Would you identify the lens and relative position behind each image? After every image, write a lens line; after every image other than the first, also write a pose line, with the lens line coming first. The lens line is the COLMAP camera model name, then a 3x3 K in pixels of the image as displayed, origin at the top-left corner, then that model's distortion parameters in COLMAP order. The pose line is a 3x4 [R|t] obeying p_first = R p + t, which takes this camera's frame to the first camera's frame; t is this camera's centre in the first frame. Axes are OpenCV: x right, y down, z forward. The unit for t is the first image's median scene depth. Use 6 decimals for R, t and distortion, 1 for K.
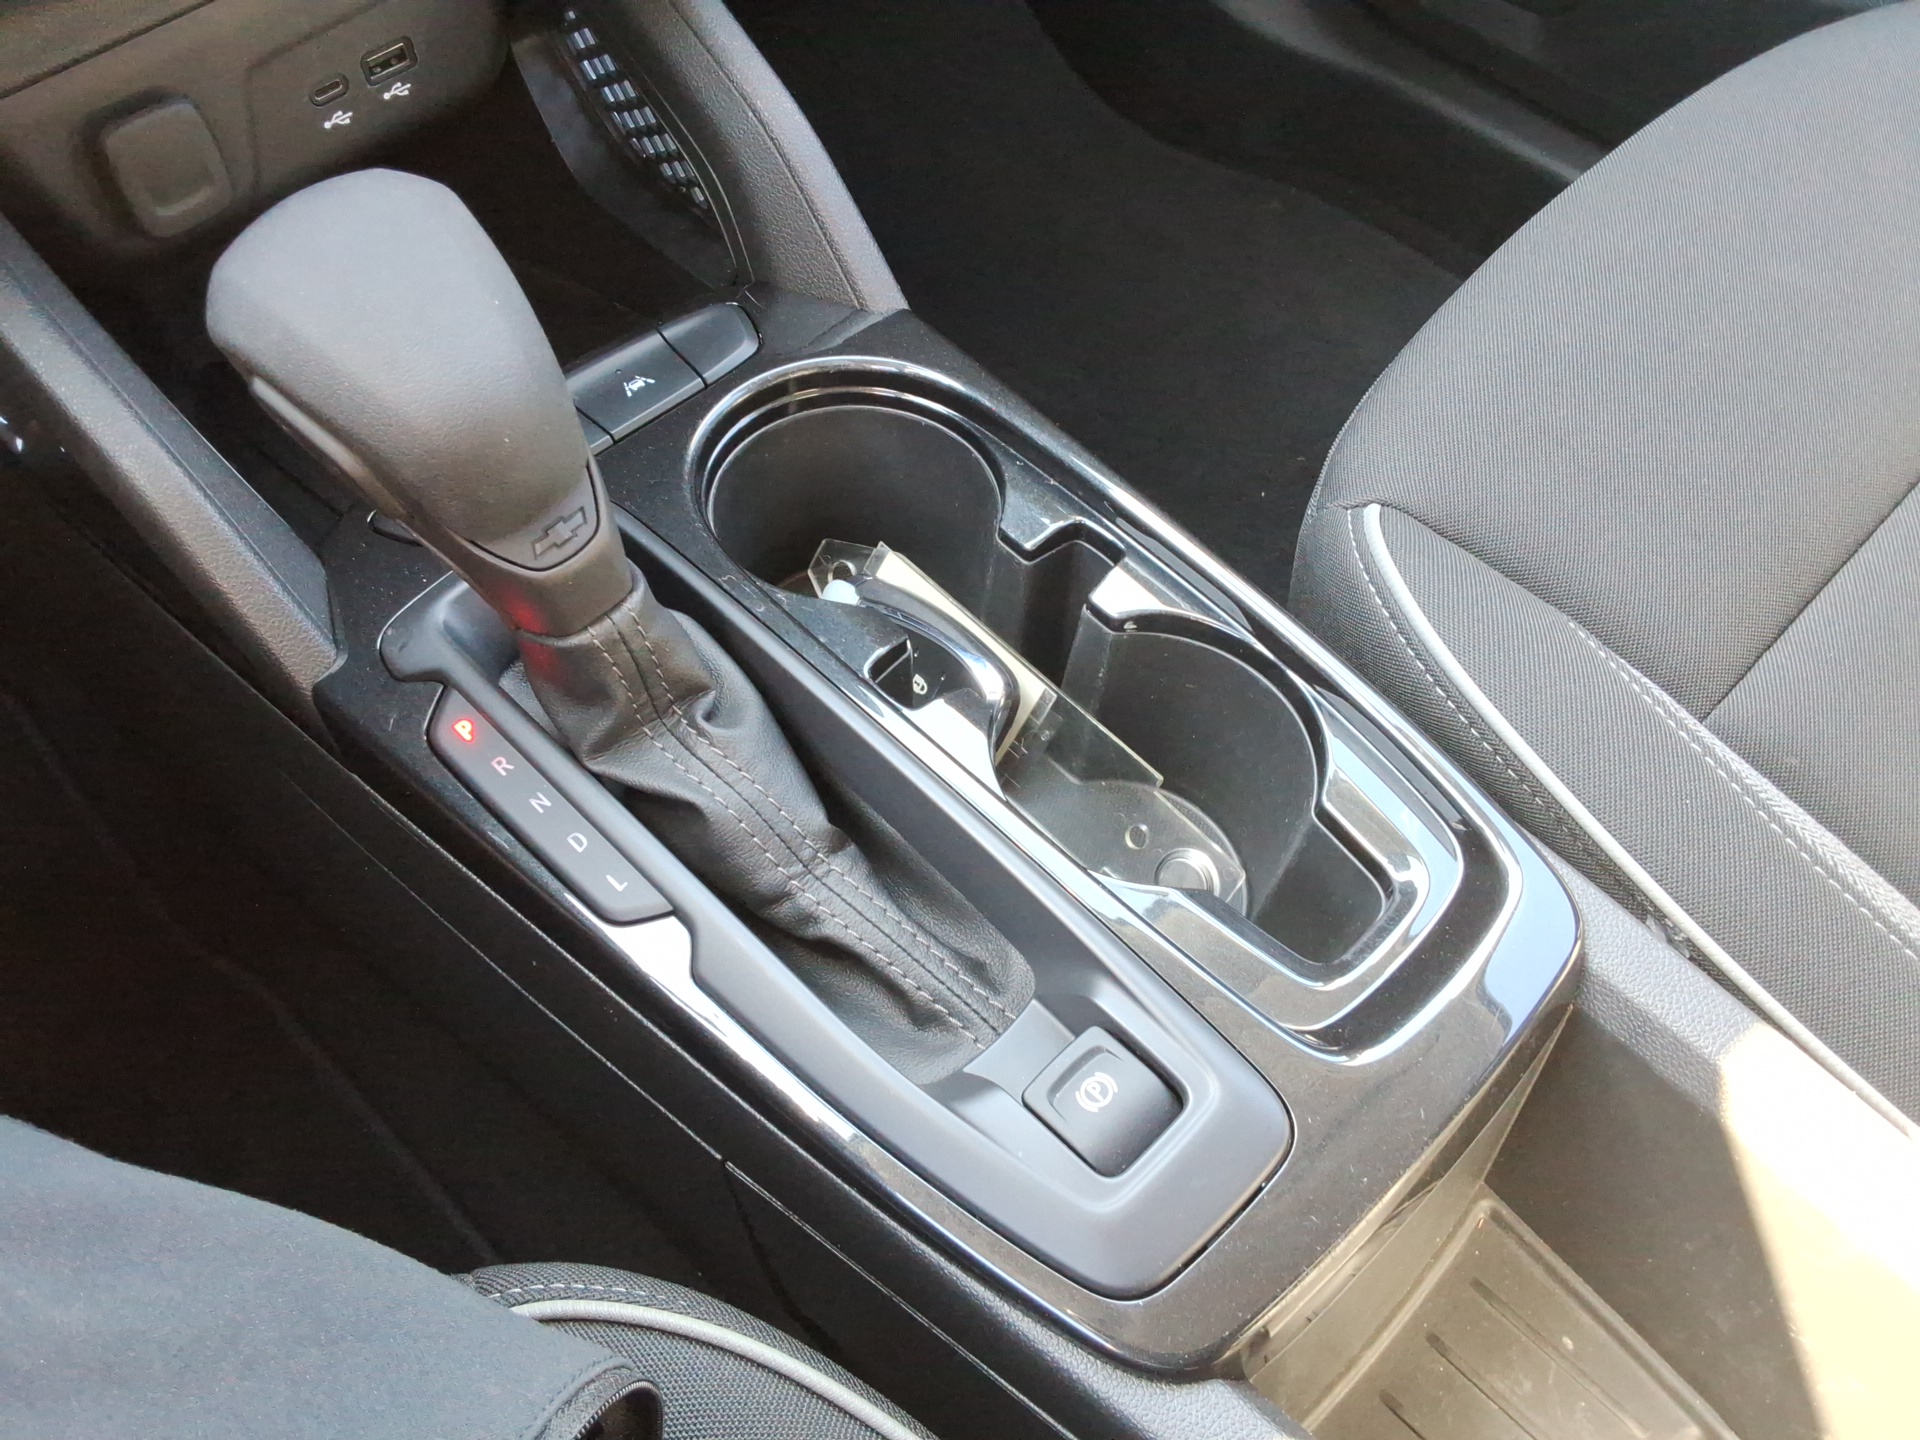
lens RADIAL K [[1570.7, 0, 992.5], [0, 1570.7, 706.9], [0, 0, 1]] dist [0.105463, -0.165241]
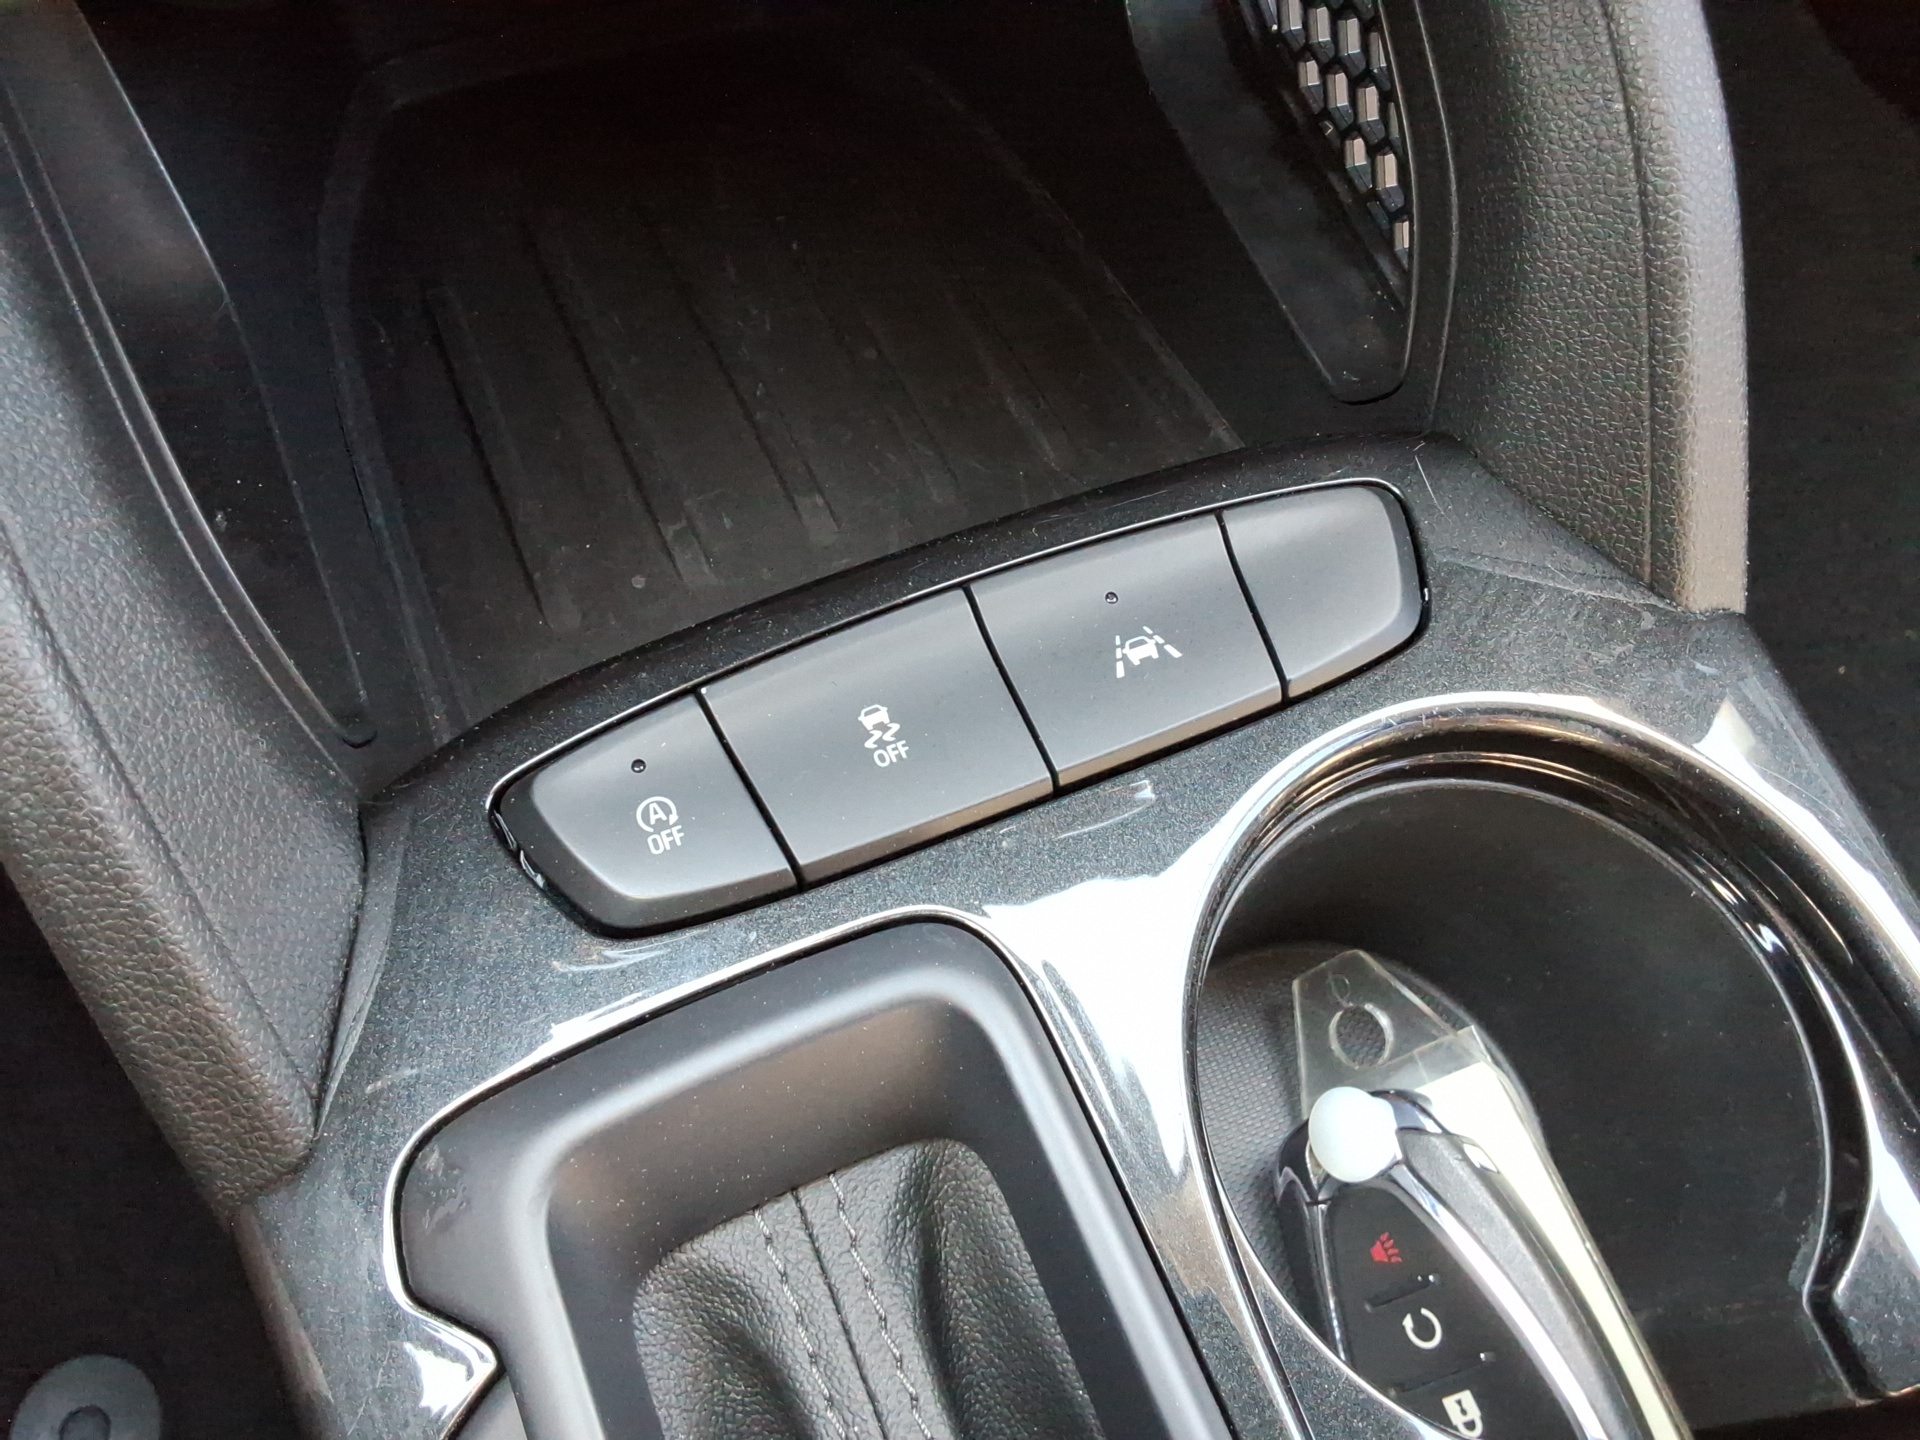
lens RADIAL K [[1570.7, 0, 973.8], [0, 1570.7, 705.0], [0, 0, 1]] dist [0.105463, -0.165241]
pose [[0.927610, 0.364540, -0.081546, -0.210912], [-0.343878, 0.918597, 0.194752, -0.241367], [0.145903, -0.152612, 0.977457, 0.517652]]
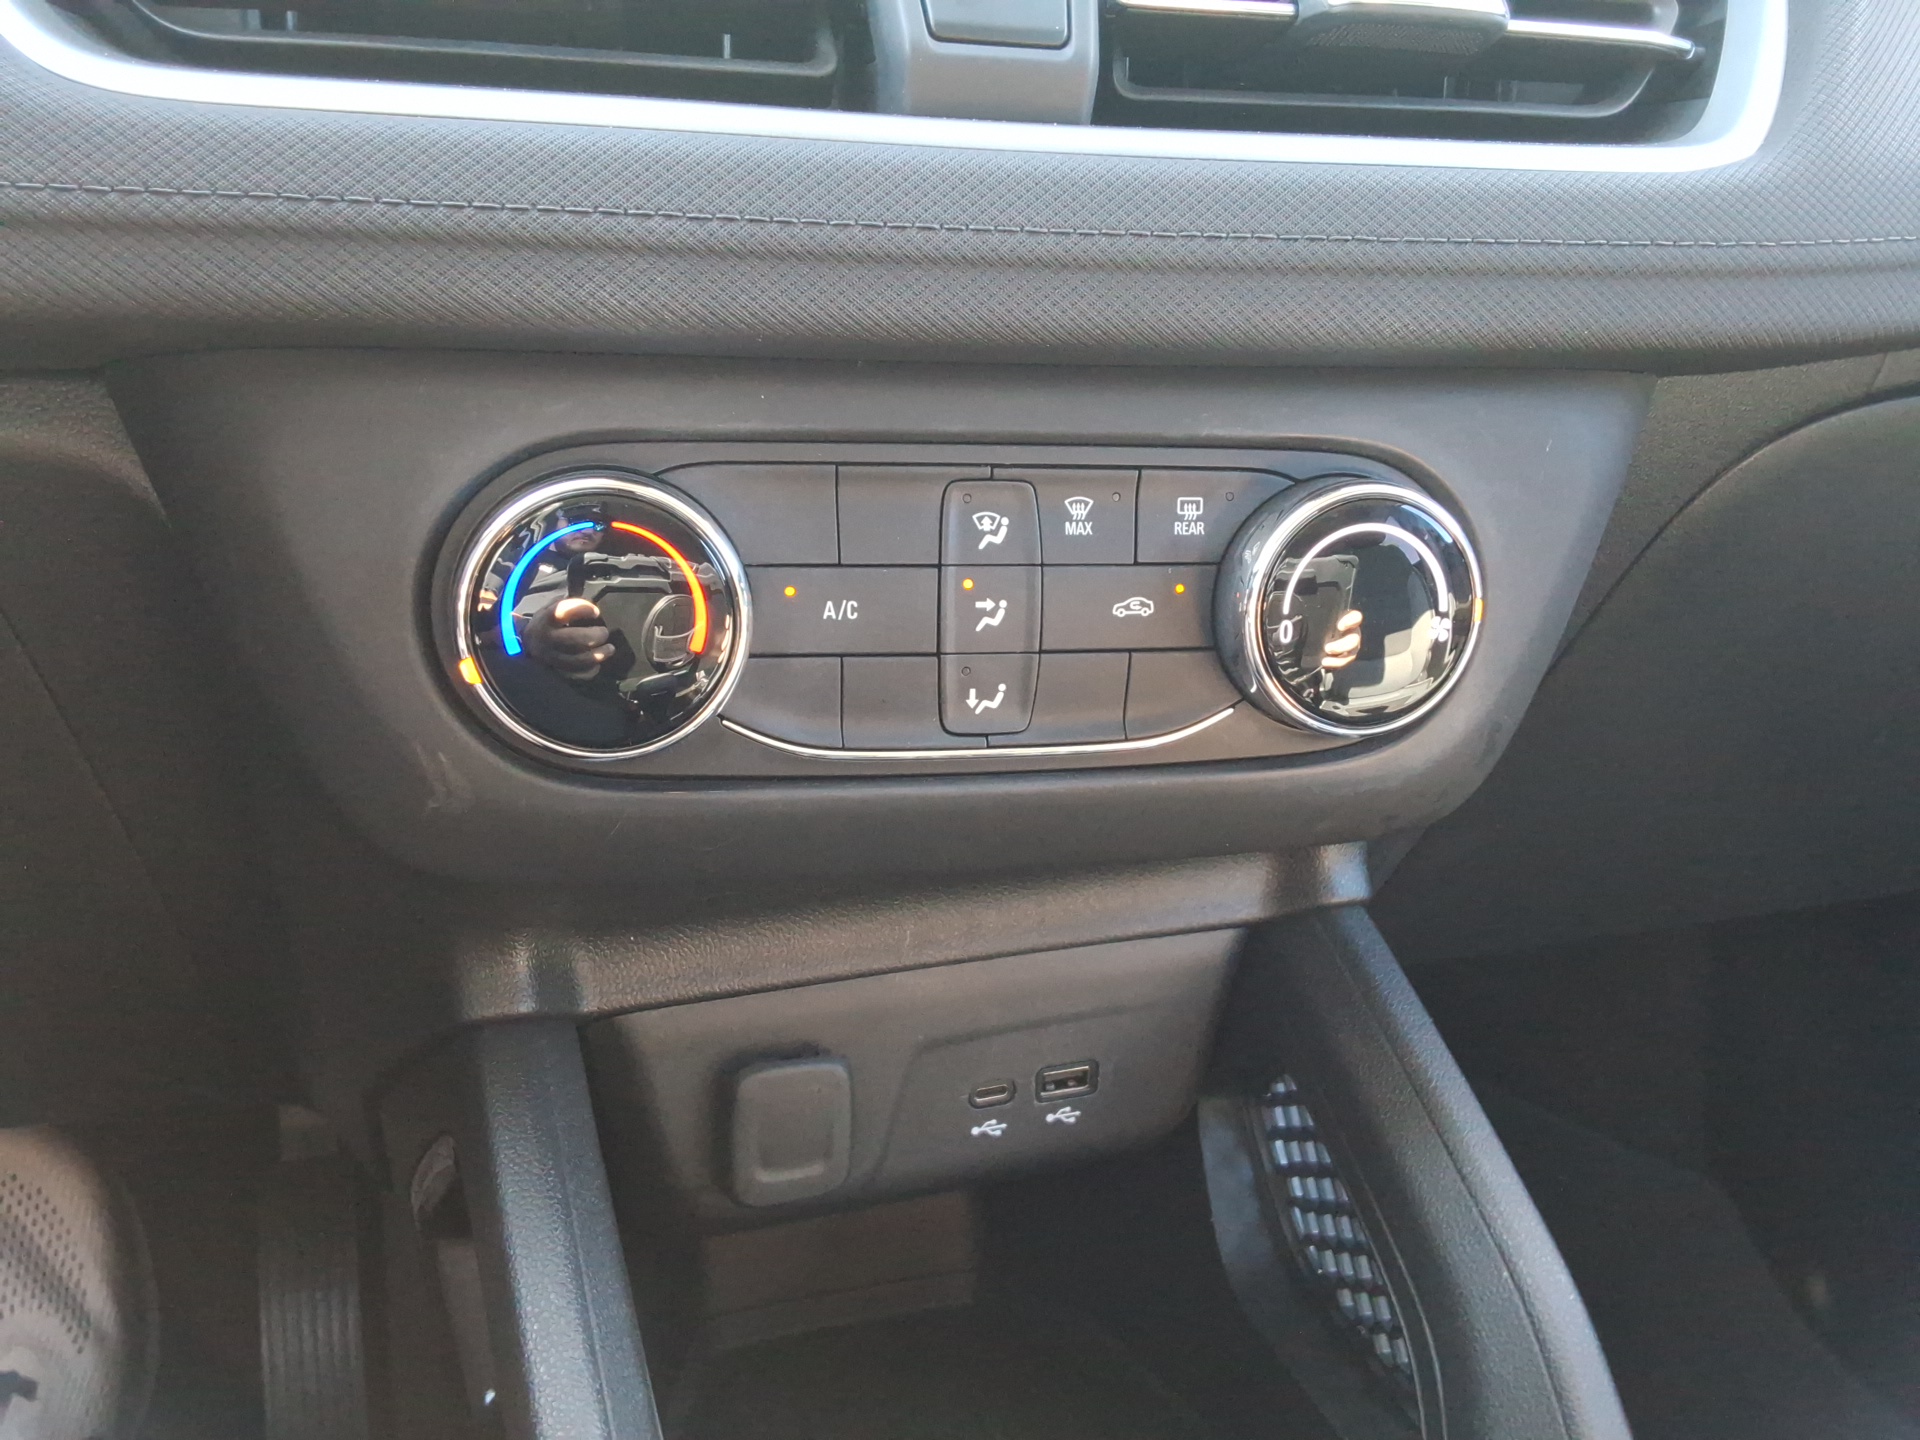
lens RADIAL K [[1570.7, 0, 978.6], [0, 1570.7, 675.0], [0, 0, 1]] dist [0.105463, -0.165241]
pose [[0.906553, 0.154898, -0.392644, -0.122641], [-0.365665, 0.752857, -0.547261, -0.087872], [0.210835, 0.639697, 0.739145, 0.225709]]
